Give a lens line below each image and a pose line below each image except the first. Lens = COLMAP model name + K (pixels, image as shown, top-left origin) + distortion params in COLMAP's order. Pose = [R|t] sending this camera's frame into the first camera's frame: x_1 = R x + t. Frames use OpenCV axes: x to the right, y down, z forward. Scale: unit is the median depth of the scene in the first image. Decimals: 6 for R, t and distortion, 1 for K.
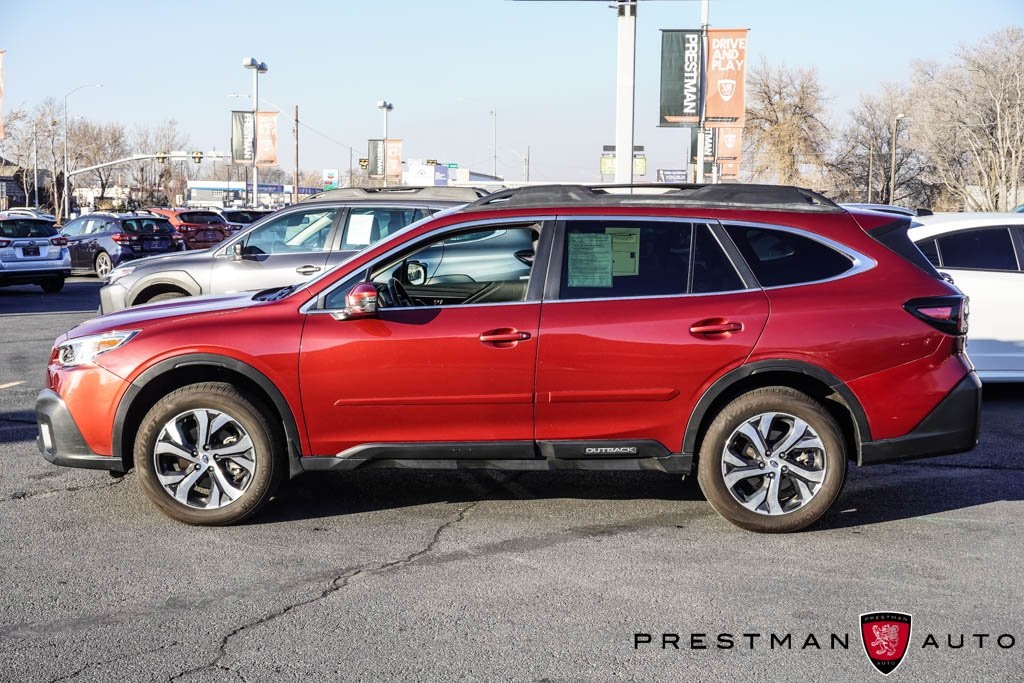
lens RADIAL K [[1327.3, 0, 511.1], [0, 1327.3, 343.7], [0, 0, 1]] dist [0.015834, 0.000000]
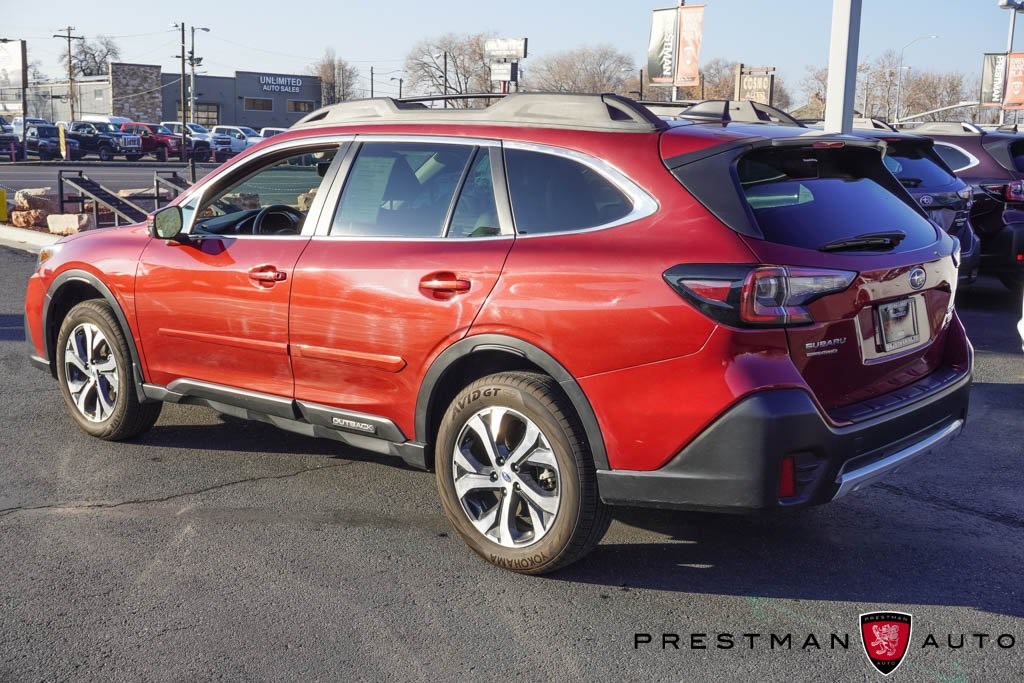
lens RADIAL K [[1196.4, 0, 521.8], [0, 1196.4, 362.3], [0, 0, 1]] dist [-0.035123, 0.000000]
pose [[0.765758, 0.119347, -0.631958, 0.613064], [-0.074532, 0.992478, 0.097120, -0.037016], [0.638796, -0.027270, 0.768893, 0.500526]]
